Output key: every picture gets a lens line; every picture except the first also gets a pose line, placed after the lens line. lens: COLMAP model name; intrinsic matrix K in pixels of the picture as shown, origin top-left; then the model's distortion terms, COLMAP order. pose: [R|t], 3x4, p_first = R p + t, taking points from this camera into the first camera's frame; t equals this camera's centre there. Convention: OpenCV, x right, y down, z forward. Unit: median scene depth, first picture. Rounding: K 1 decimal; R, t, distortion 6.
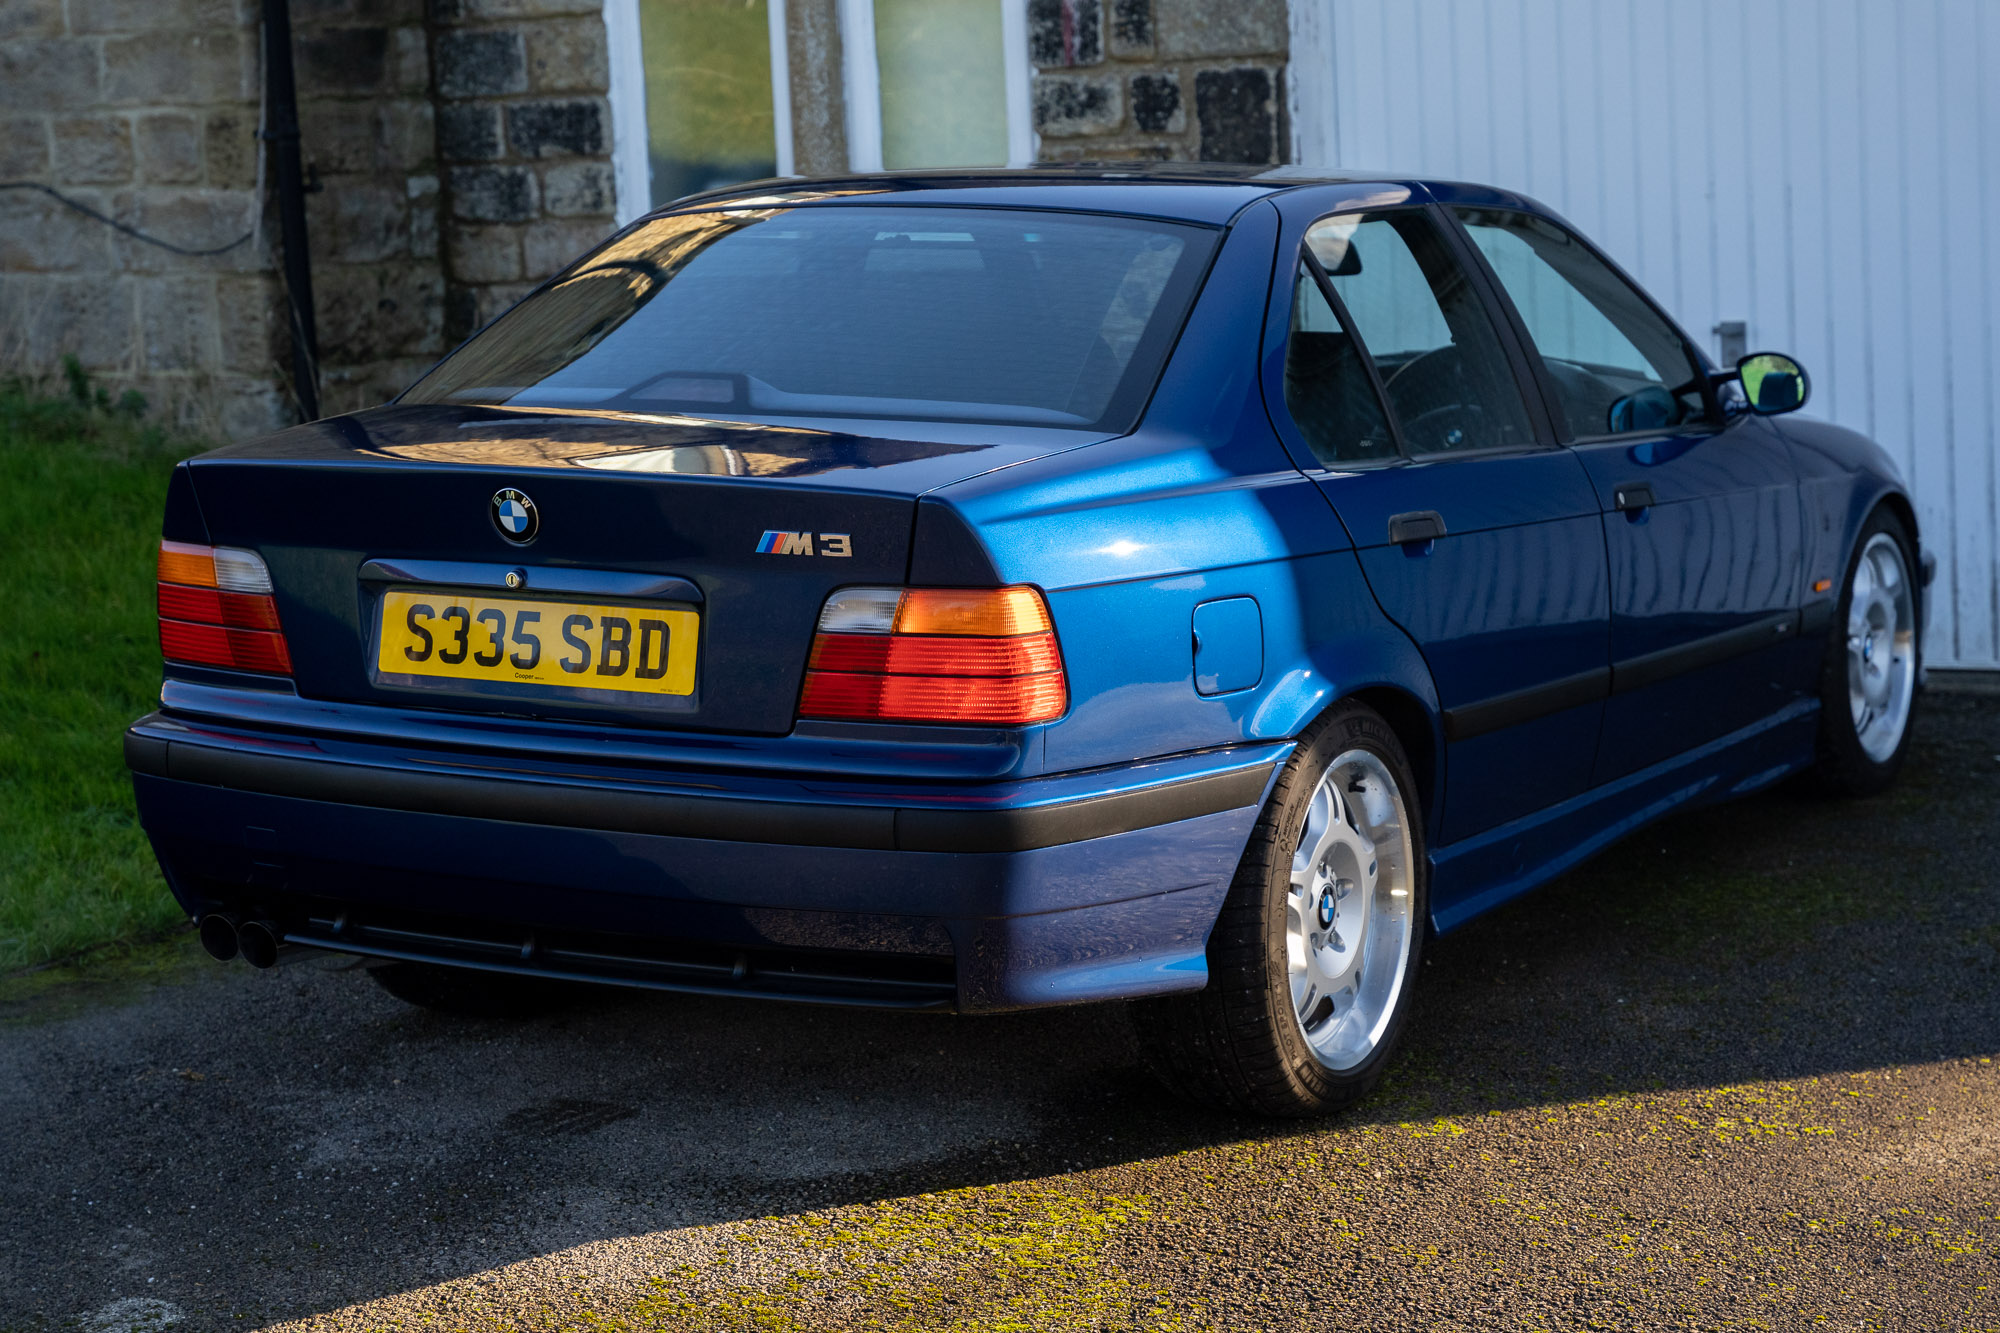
lens RADIAL K [[3936.4, 0, 1003.5], [0, 3936.4, 645.5], [0, 0, 1]] dist [0.039941, 0.085768]
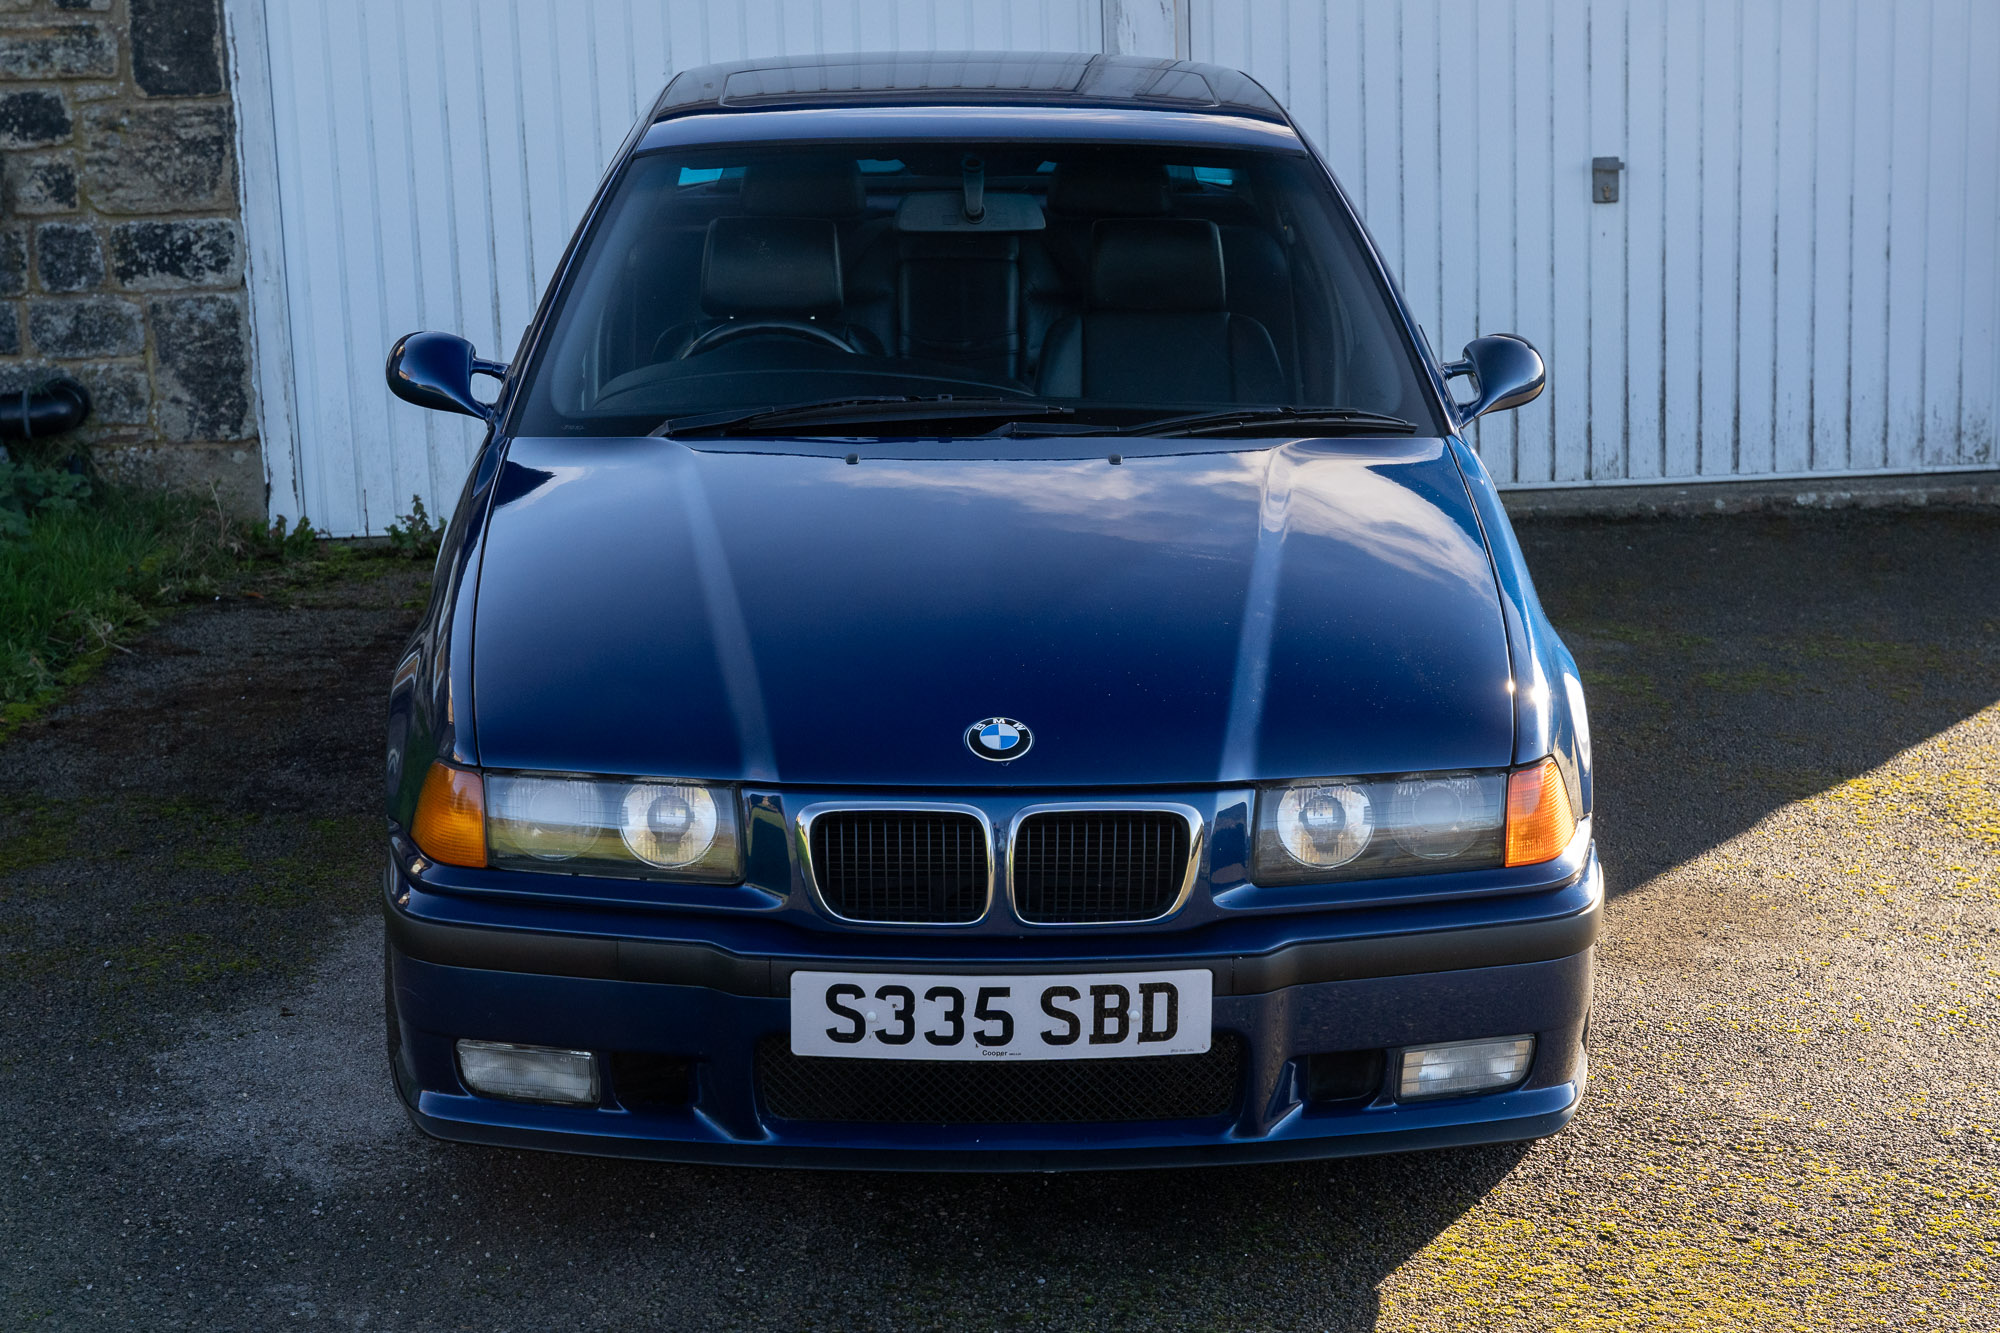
lens RADIAL K [[3942.6, 0, 993.8], [0, 3942.6, 669.8], [0, 0, 1]] dist [0.011582, 0.289671]
pose [[0.853204, -0.093205, 0.513182, -0.277952], [0.064130, 0.995185, 0.074126, -0.028093], [-0.517619, -0.030335, 0.855073, 0.063146]]
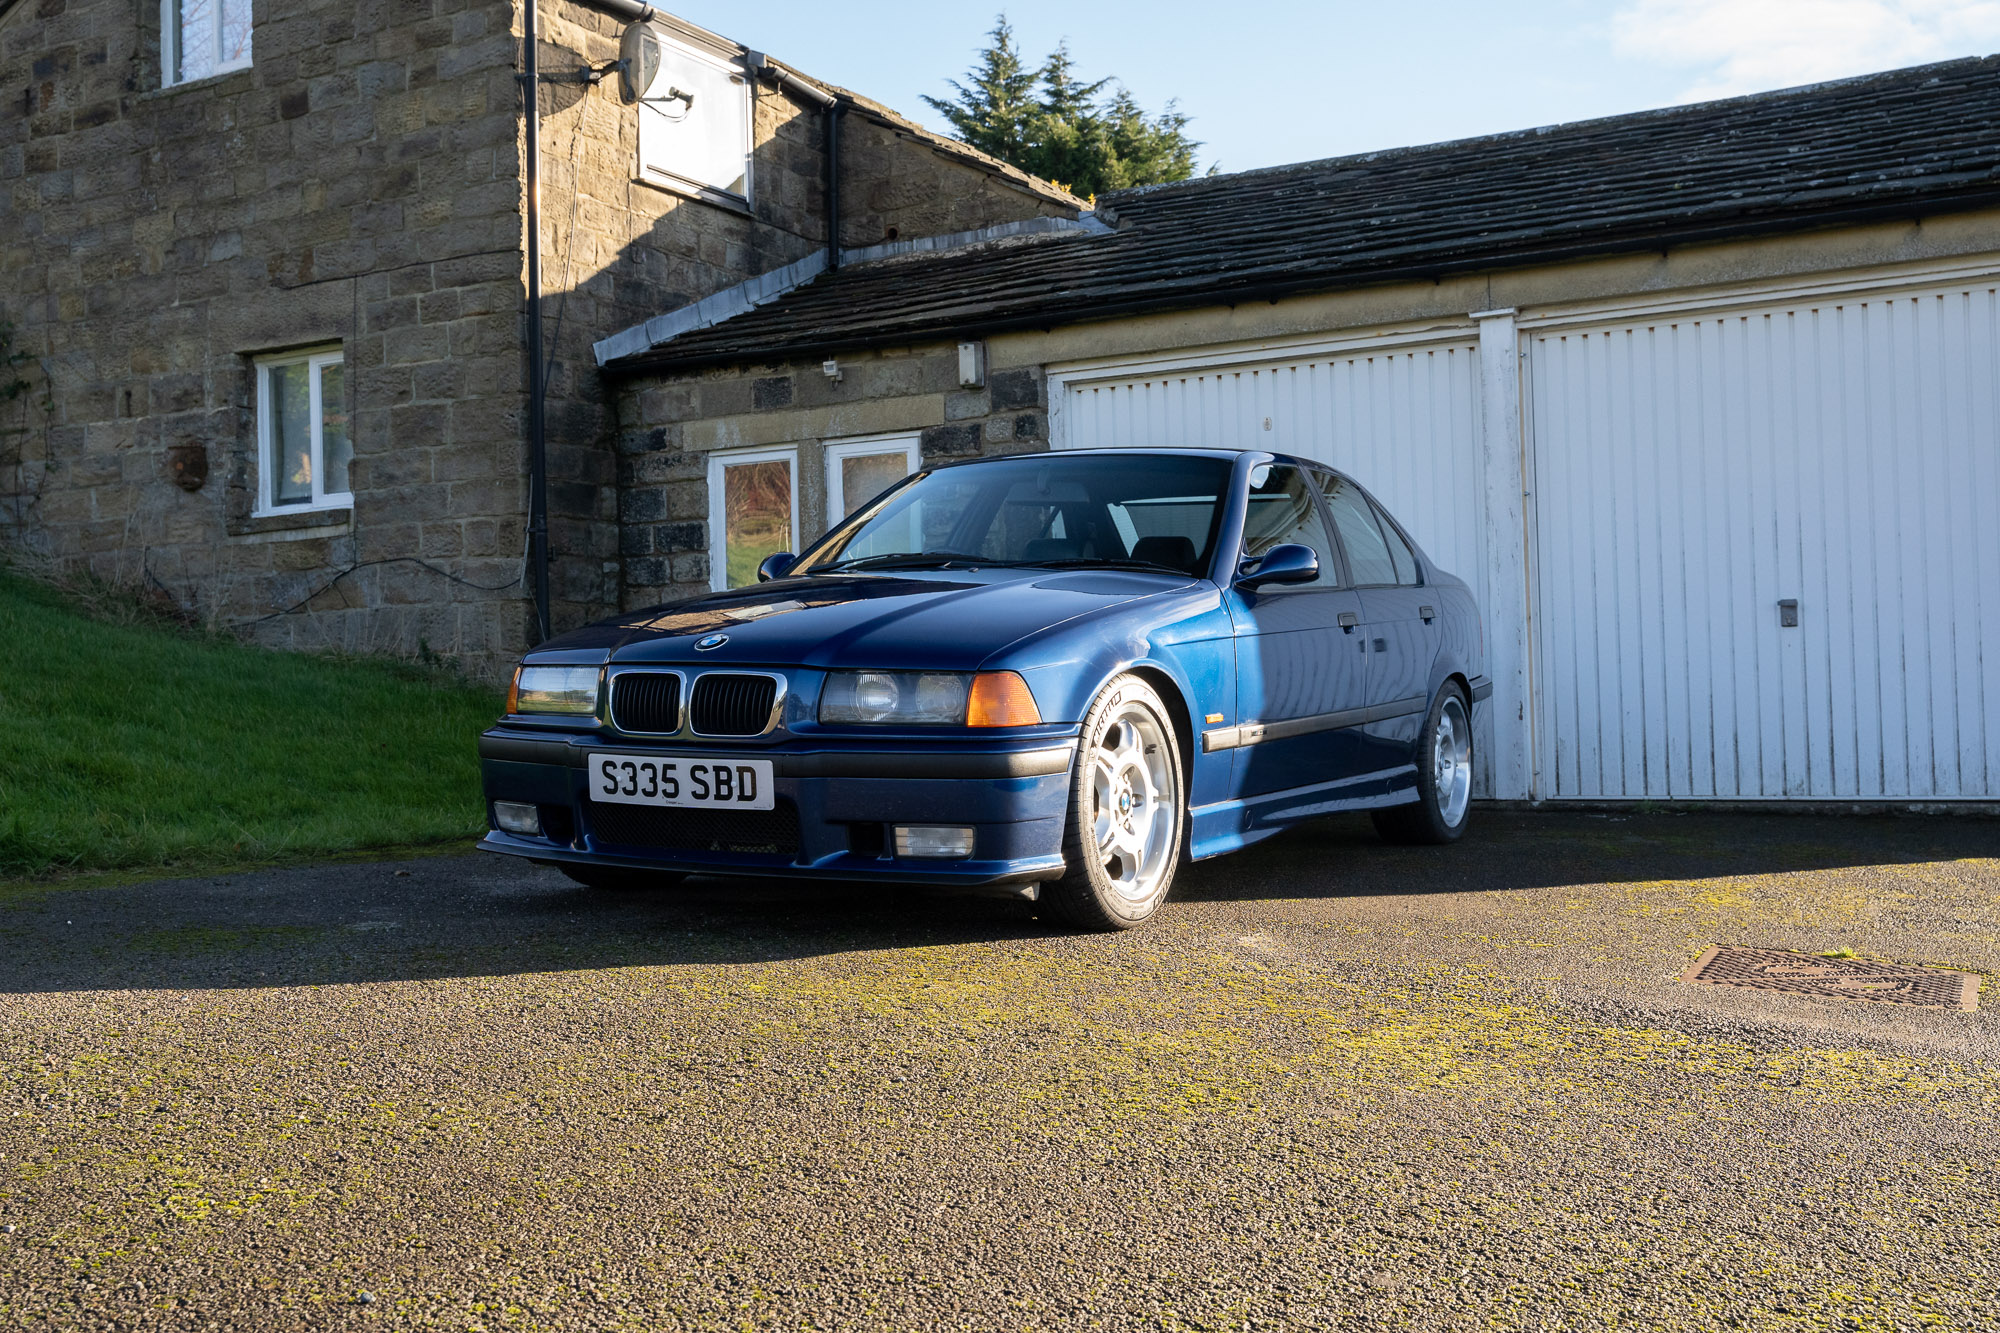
lens RADIAL K [[2008.3, 0, 1000.6], [0, 2008.3, 658.0], [0, 0, 1]] dist [0.005185, -0.005649]
pose [[0.999269, 0.025225, 0.028721, 0.020241], [-0.020413, 0.987391, -0.156977, 0.089639], [-0.032318, 0.156276, 0.987185, 0.020594]]
